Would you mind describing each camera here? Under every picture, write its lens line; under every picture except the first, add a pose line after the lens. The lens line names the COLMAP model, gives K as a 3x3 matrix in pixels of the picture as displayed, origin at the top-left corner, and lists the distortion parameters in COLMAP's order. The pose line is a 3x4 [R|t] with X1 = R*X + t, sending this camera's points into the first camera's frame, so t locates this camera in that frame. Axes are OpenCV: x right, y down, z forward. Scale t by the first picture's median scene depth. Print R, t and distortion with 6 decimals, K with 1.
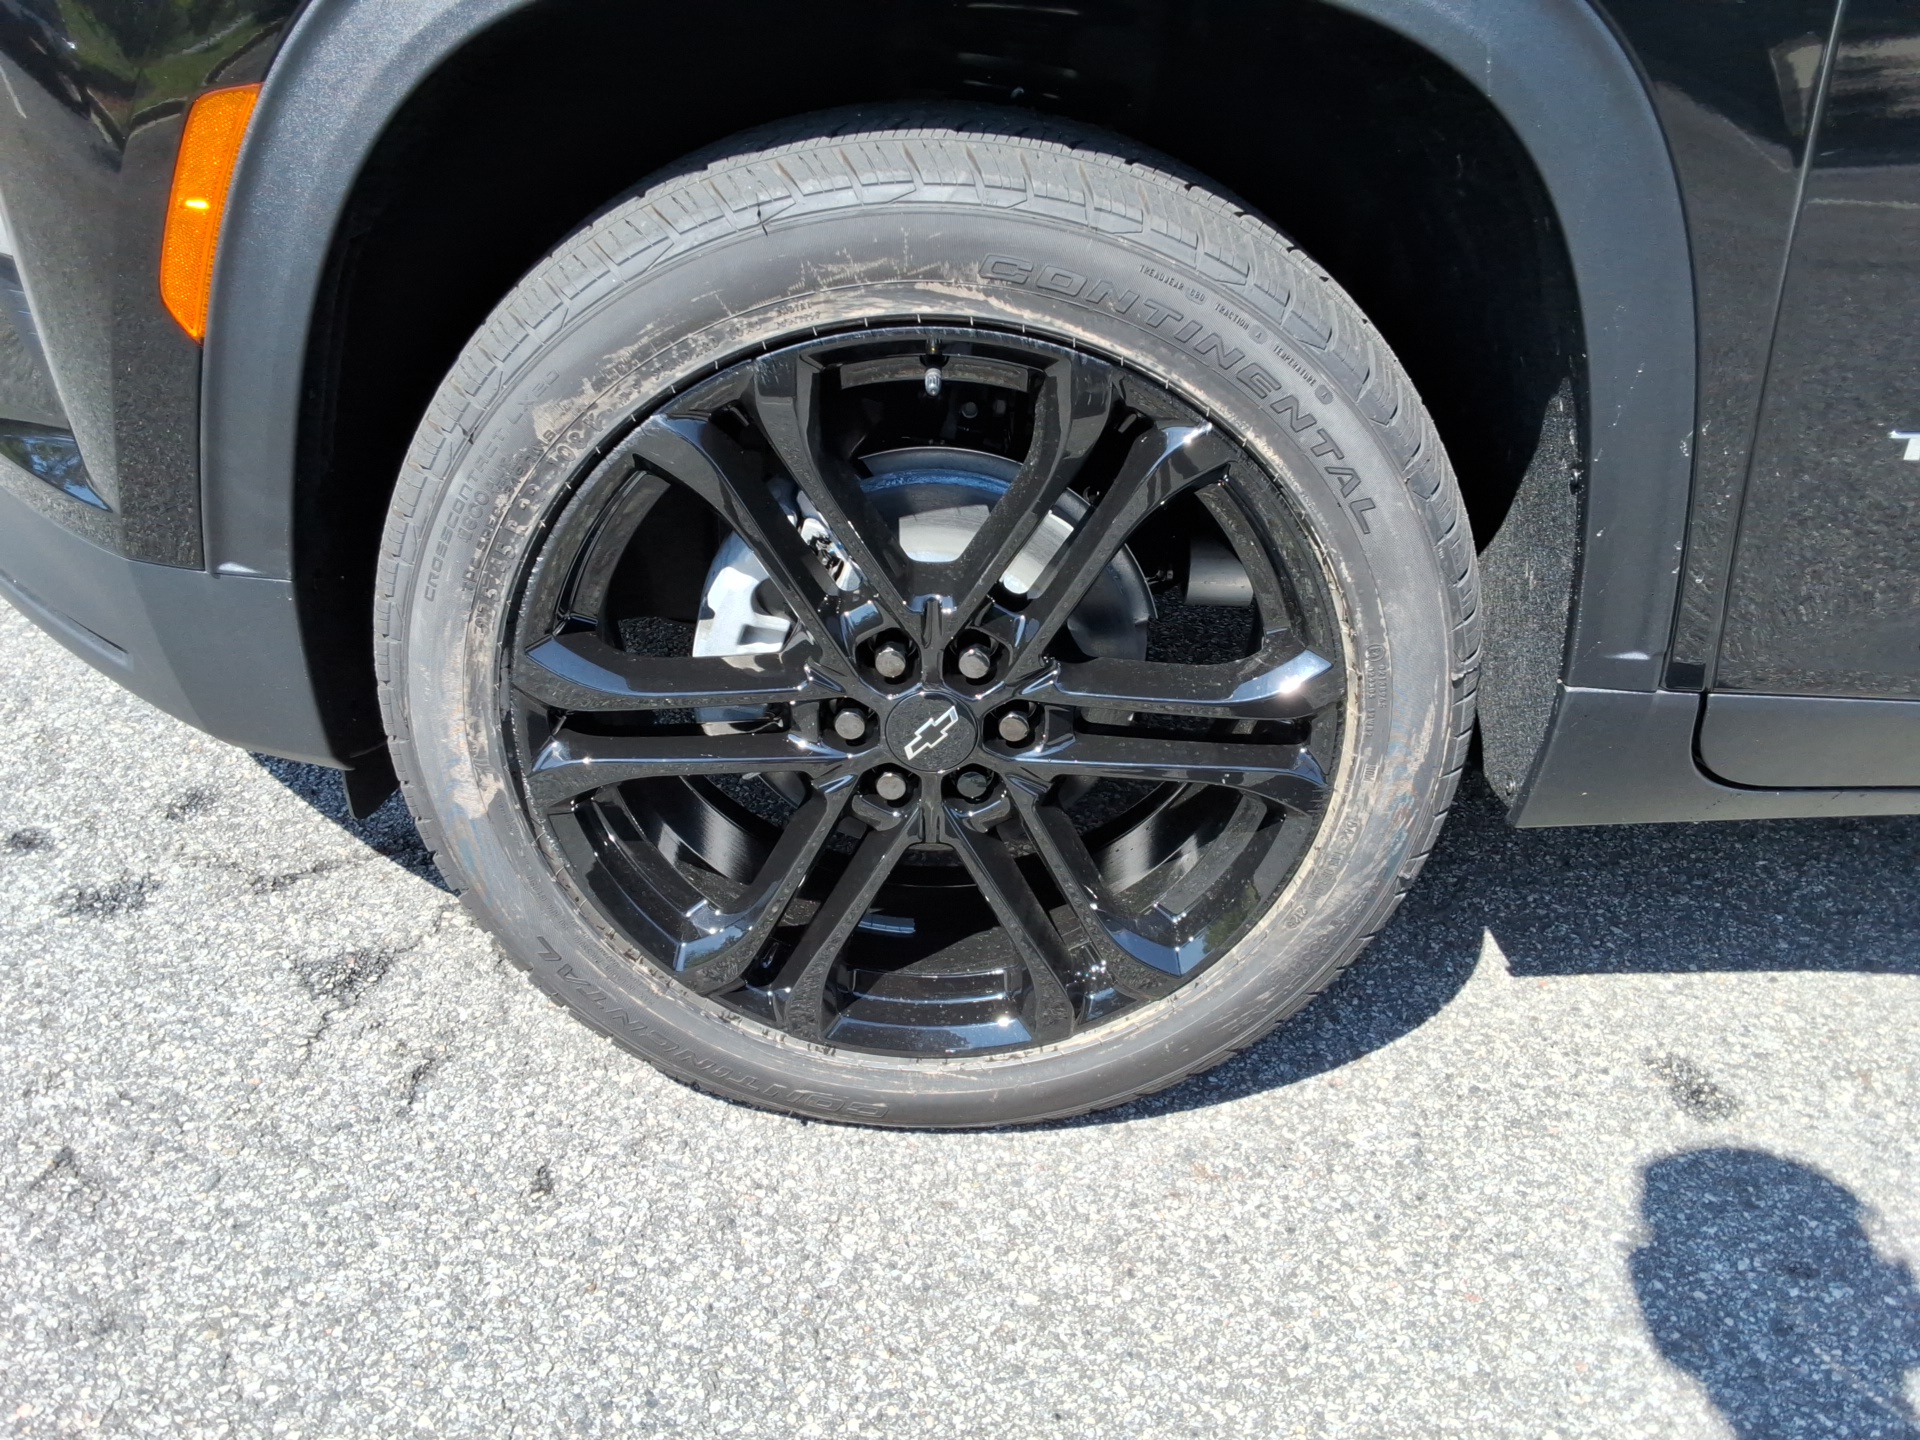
lens RADIAL K [[1552.0, 0, 969.4], [0, 1552.0, 710.1], [0, 0, 1]] dist [0.101139, -0.155245]
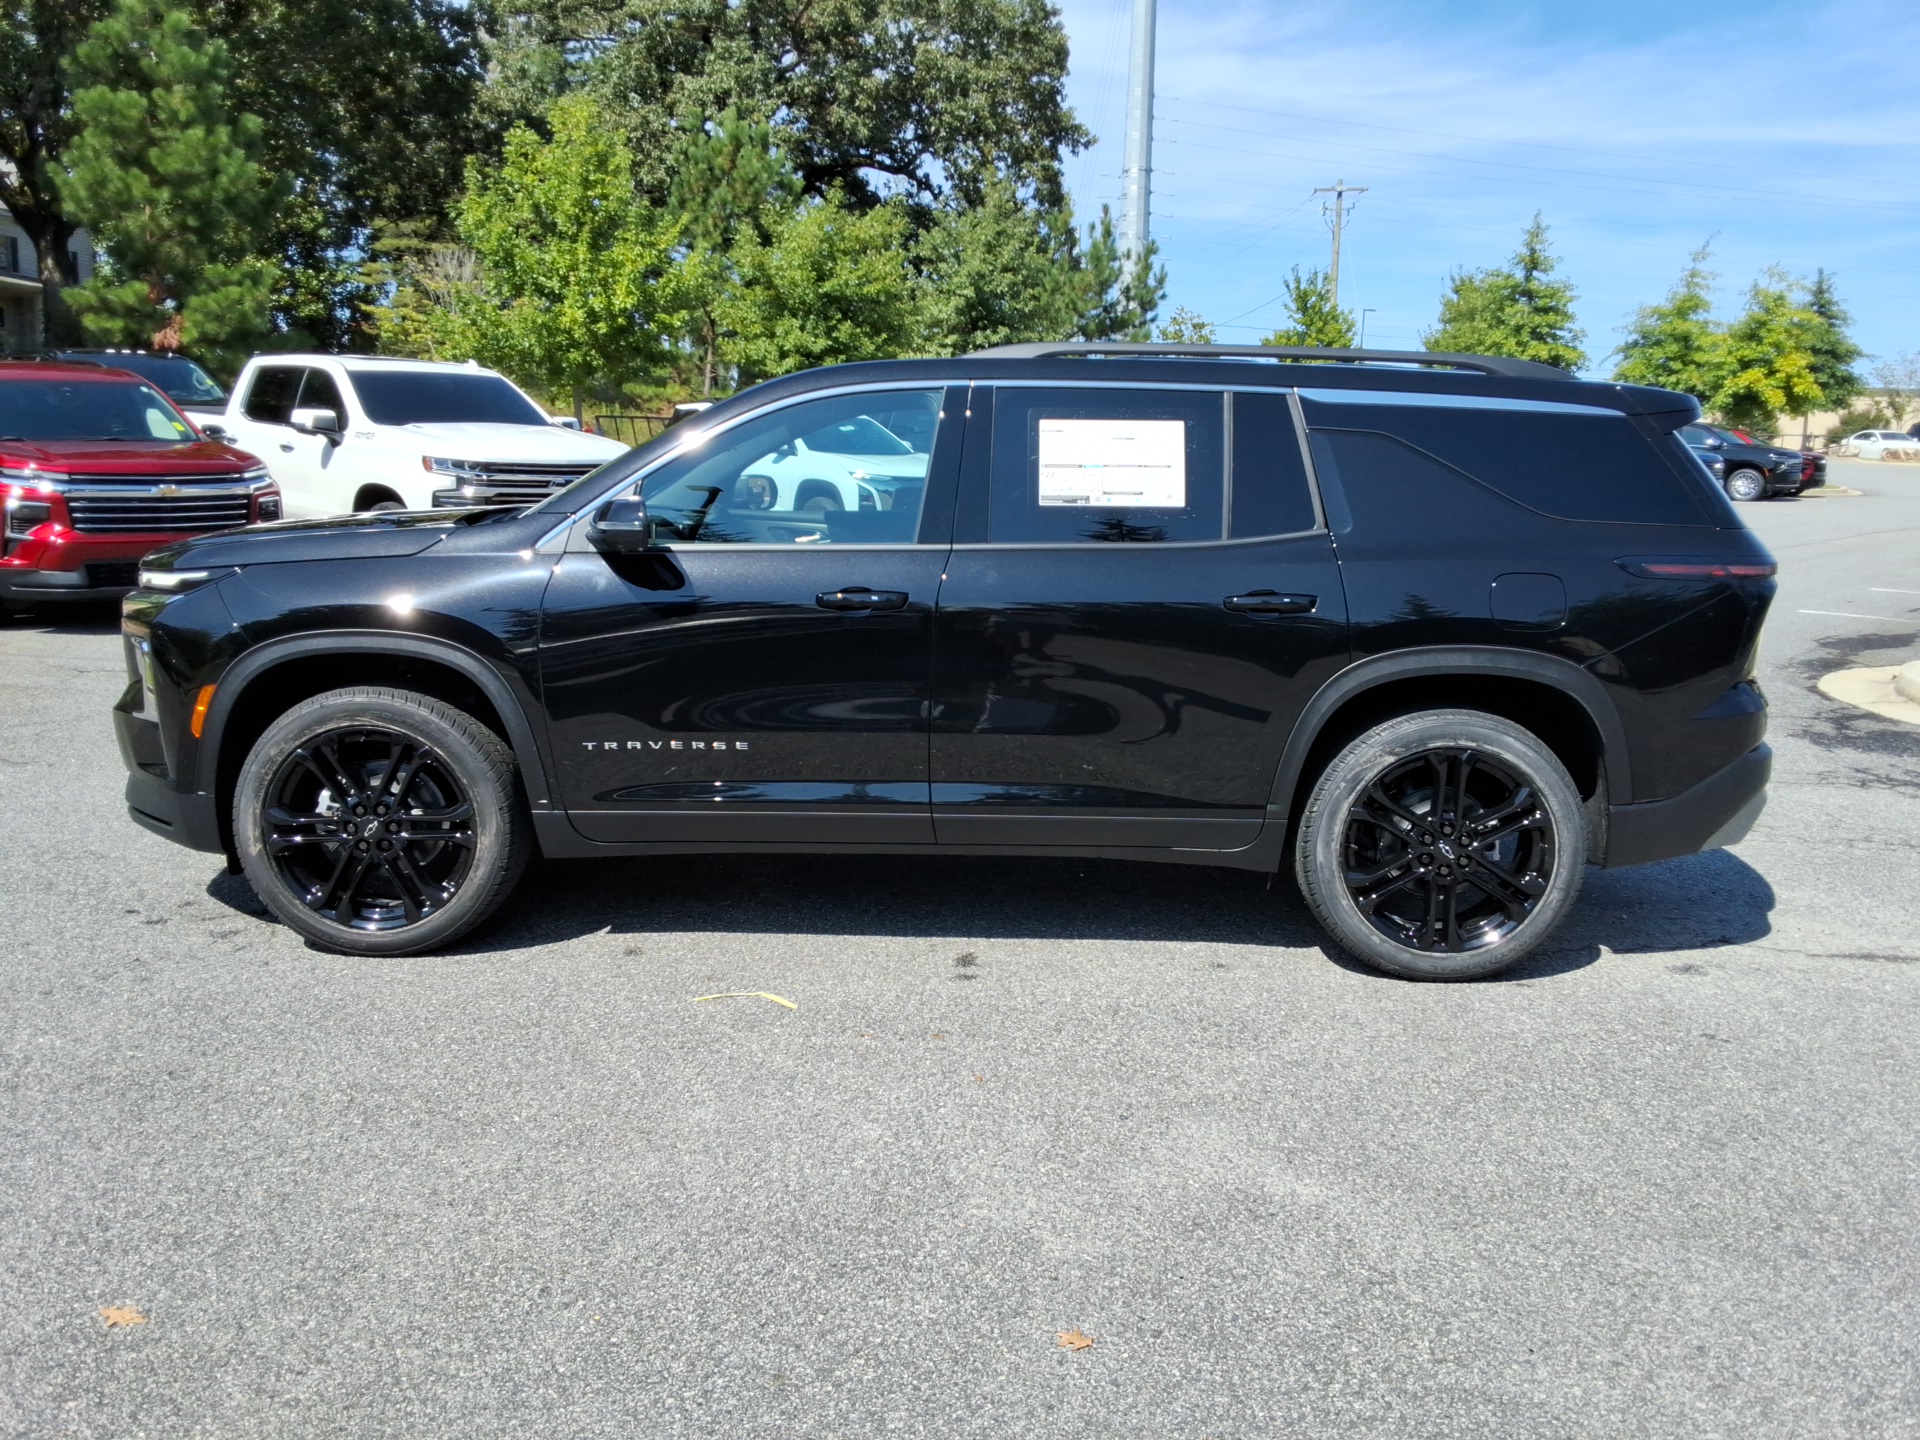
lens RADIAL K [[1552.0, 0, 978.0], [0, 1552.0, 710.3], [0, 0, 1]] dist [0.101139, -0.155245]
pose [[0.999014, -0.037604, -0.023599, 1.649071], [0.028232, 0.948337, -0.316007, 1.051454], [0.034263, 0.315029, 0.948463, -2.876160]]
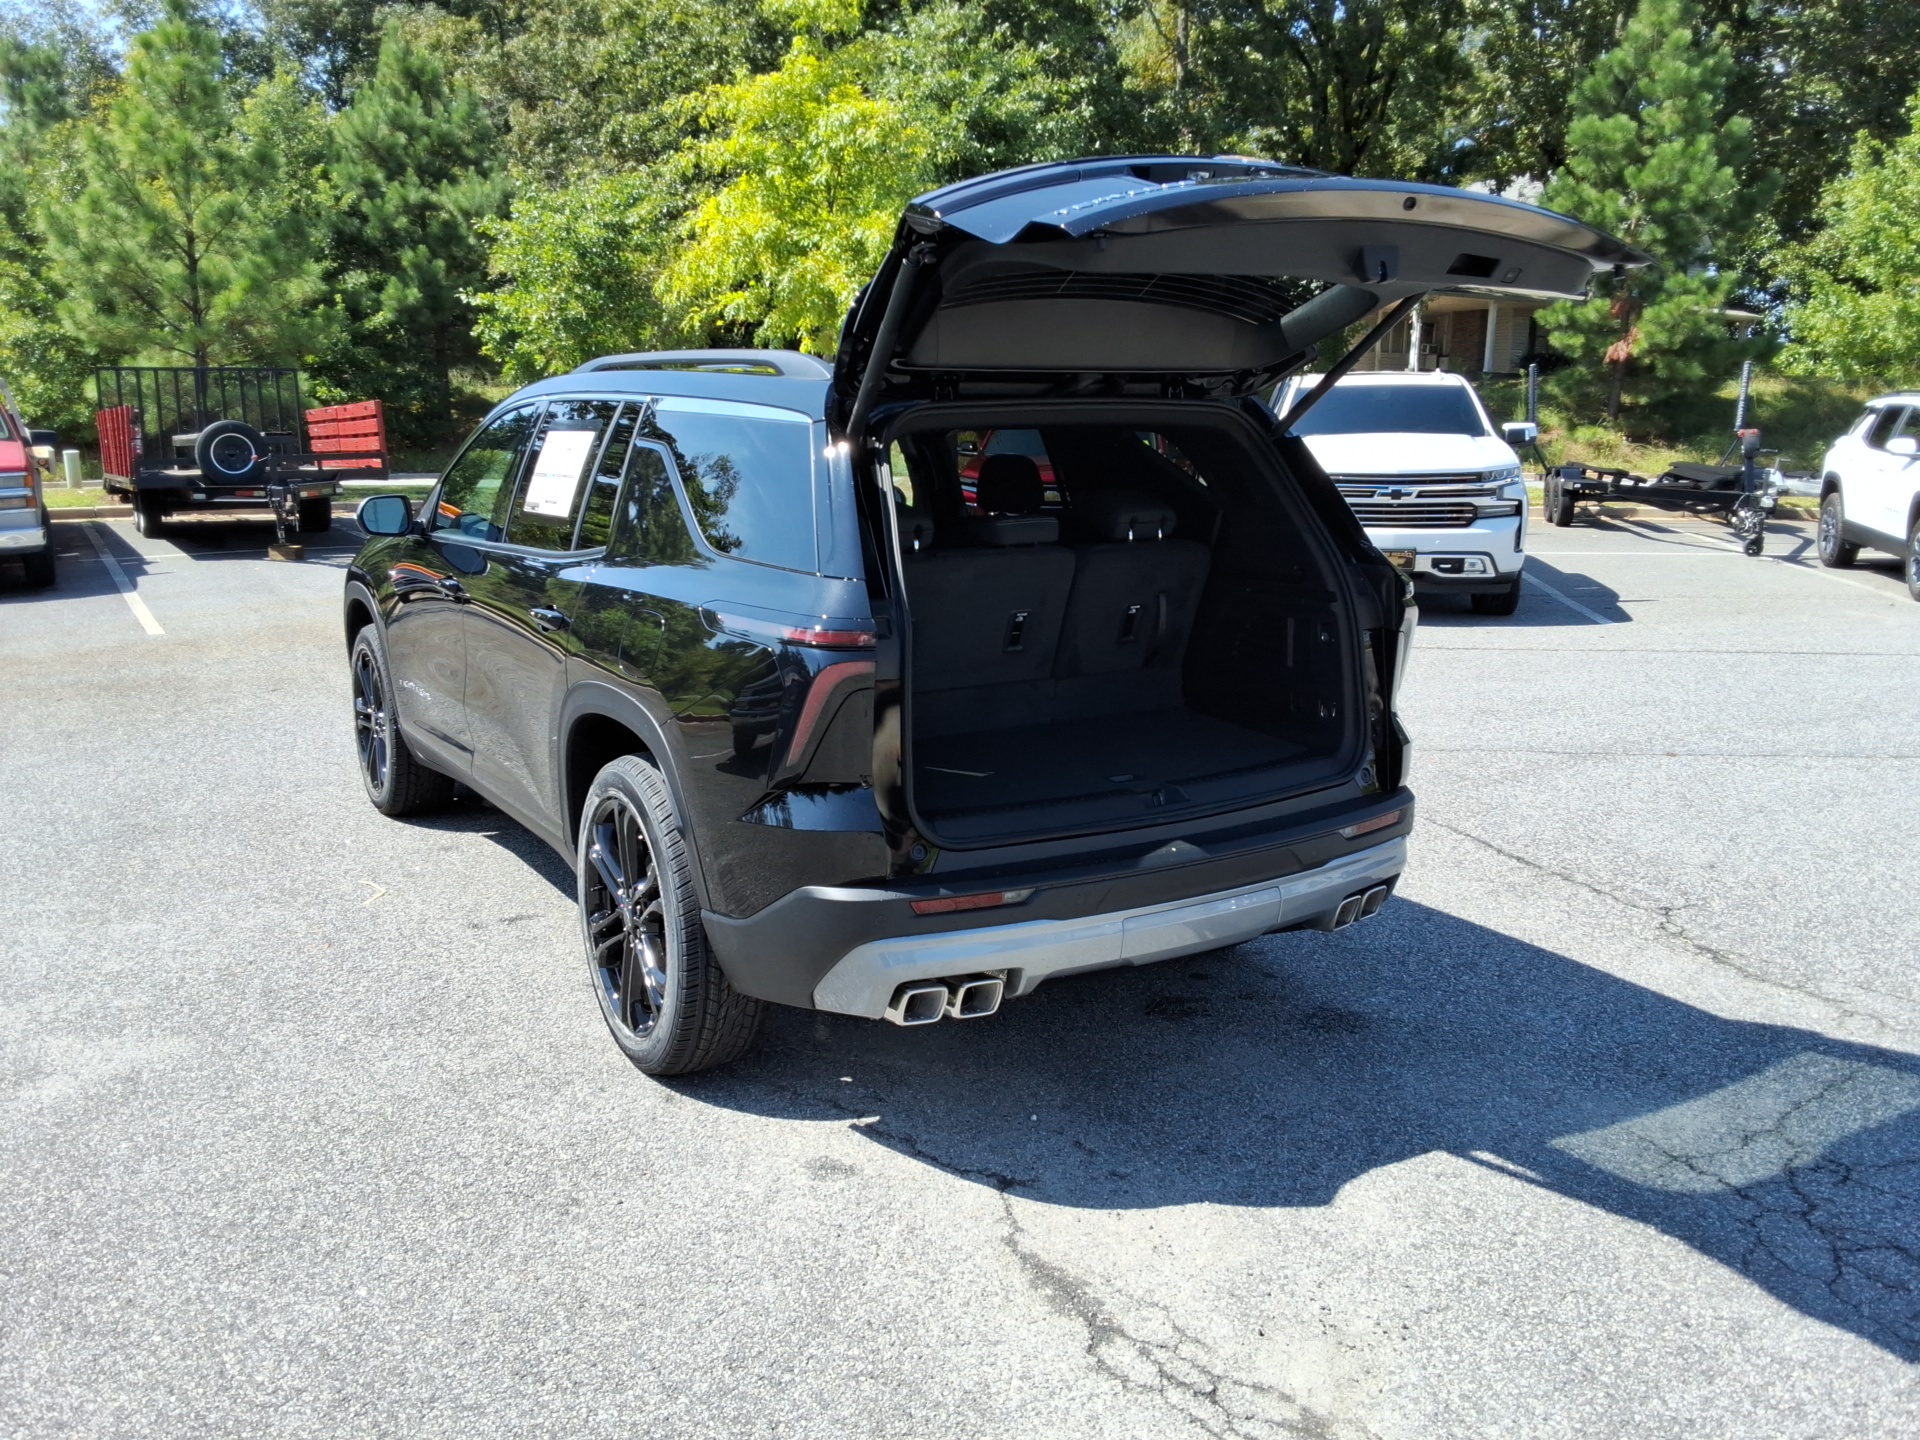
lens RADIAL K [[1552.0, 0, 970.9], [0, 1552.0, 711.2], [0, 0, 1]] dist [0.101139, -0.155245]
pose [[0.512898, 0.097813, -0.852859, 6.141082], [-0.382755, 0.915326, -0.125207, -0.126681], [0.768397, 0.390654, 0.506907, -0.285419]]
